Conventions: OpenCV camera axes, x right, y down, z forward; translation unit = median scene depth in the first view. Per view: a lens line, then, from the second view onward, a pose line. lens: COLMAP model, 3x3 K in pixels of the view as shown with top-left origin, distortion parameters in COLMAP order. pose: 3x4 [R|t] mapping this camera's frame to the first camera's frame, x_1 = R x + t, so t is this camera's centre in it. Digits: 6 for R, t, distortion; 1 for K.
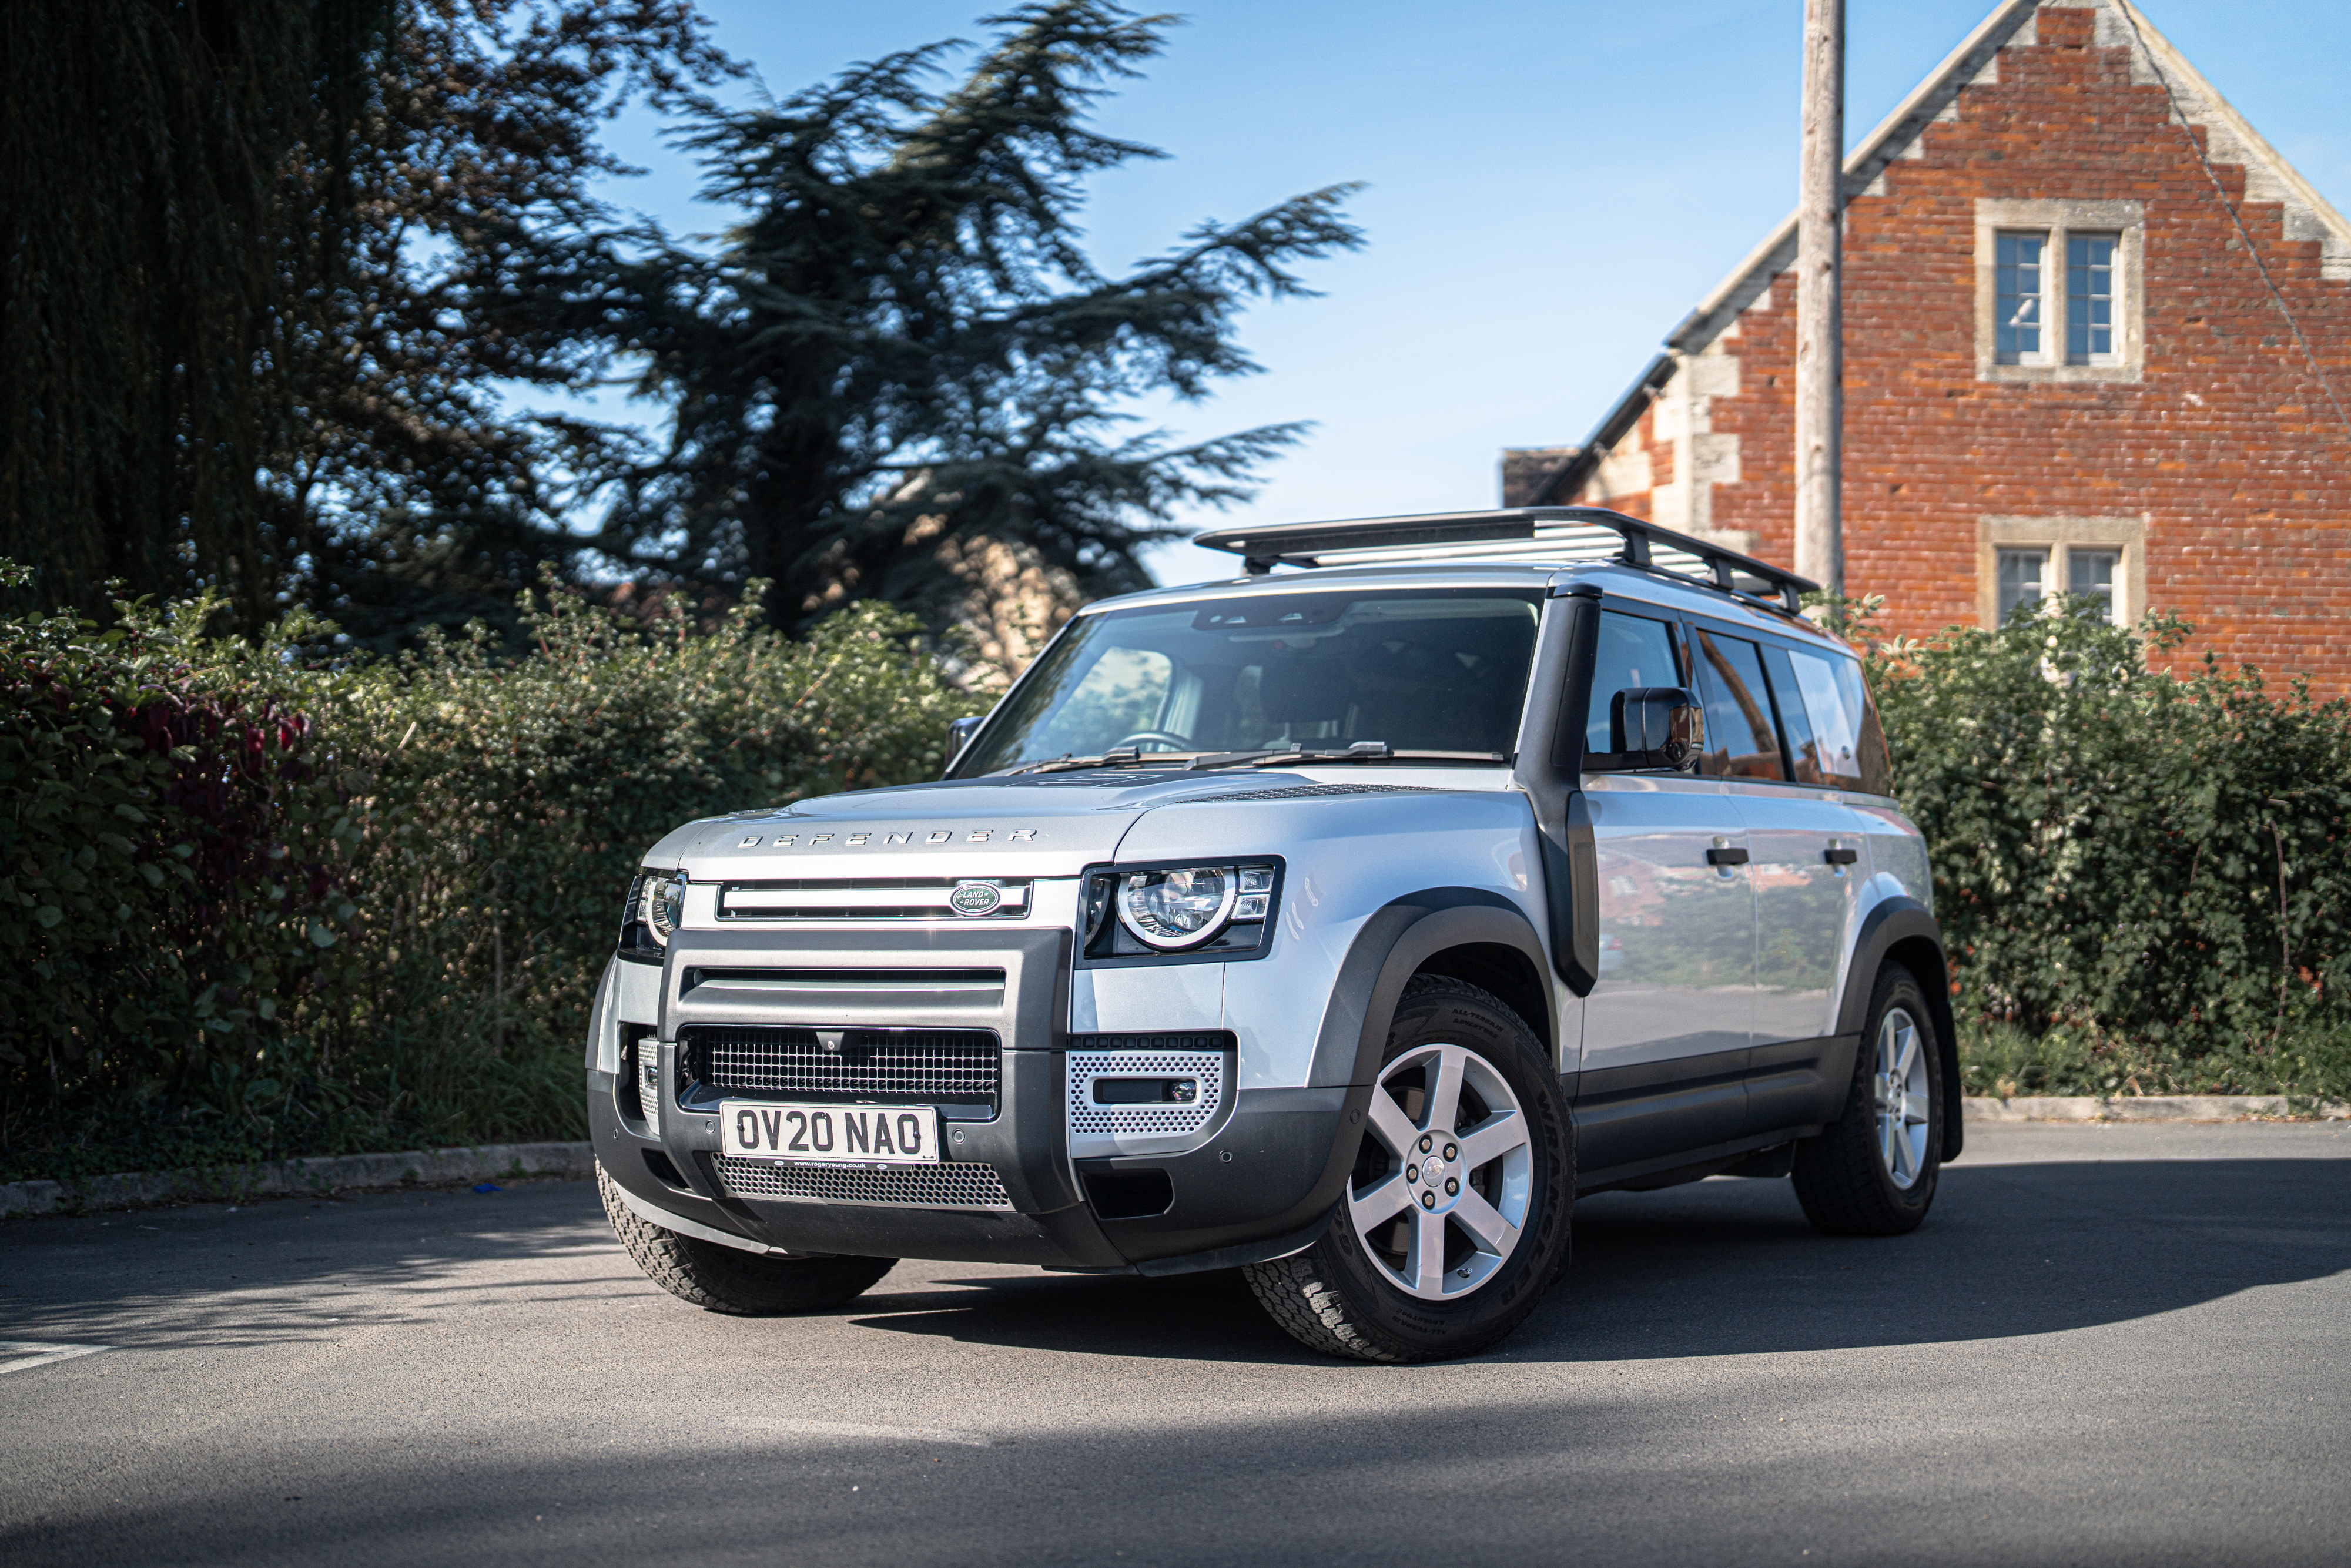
lens RADIAL K [[3182.3, 0, 1187.7], [0, 3182.3, 763.9], [0, 0, 1]] dist [-0.024250, 0.000000]
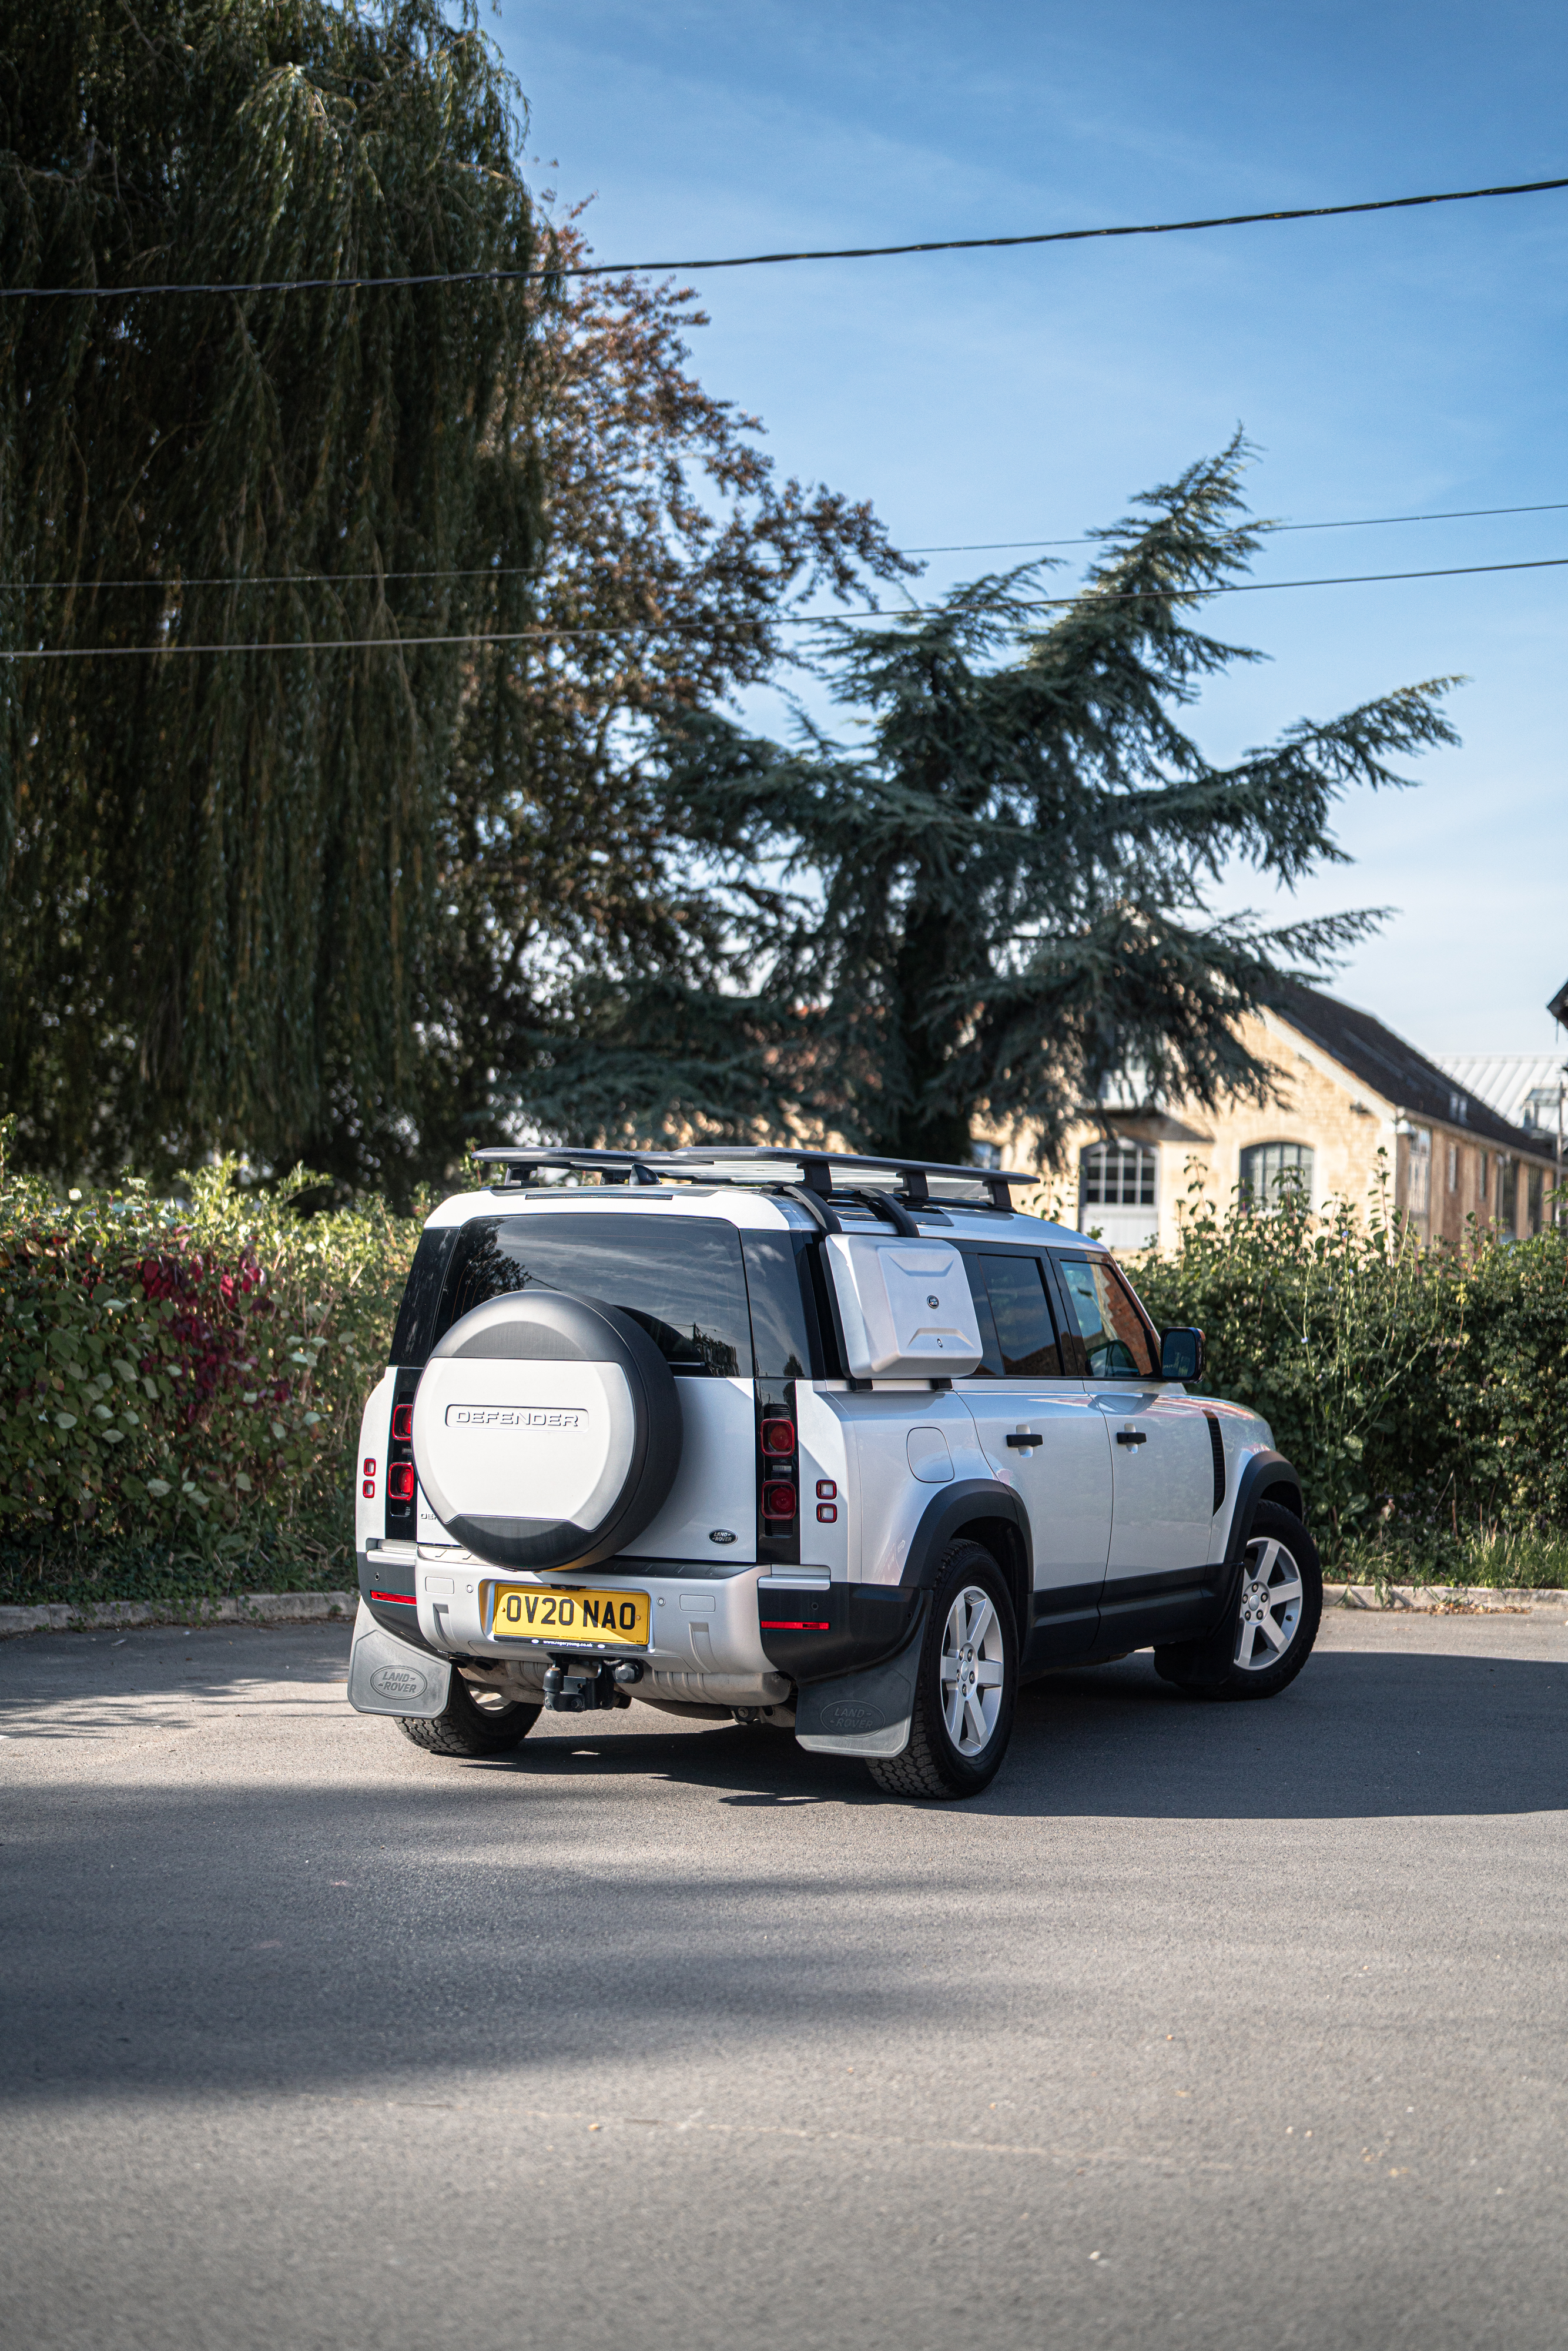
lens RADIAL K [[3182.3, 0, 806.4], [0, 3182.3, 1123.0], [0, 0, 1]] dist [-0.024250, 0.000000]
pose [[0.974607, 0.017658, -0.223224, 0.107803], [-0.018763, 0.999820, -0.002828, -0.033210], [0.223134, 0.006944, 0.974763, -0.112057]]
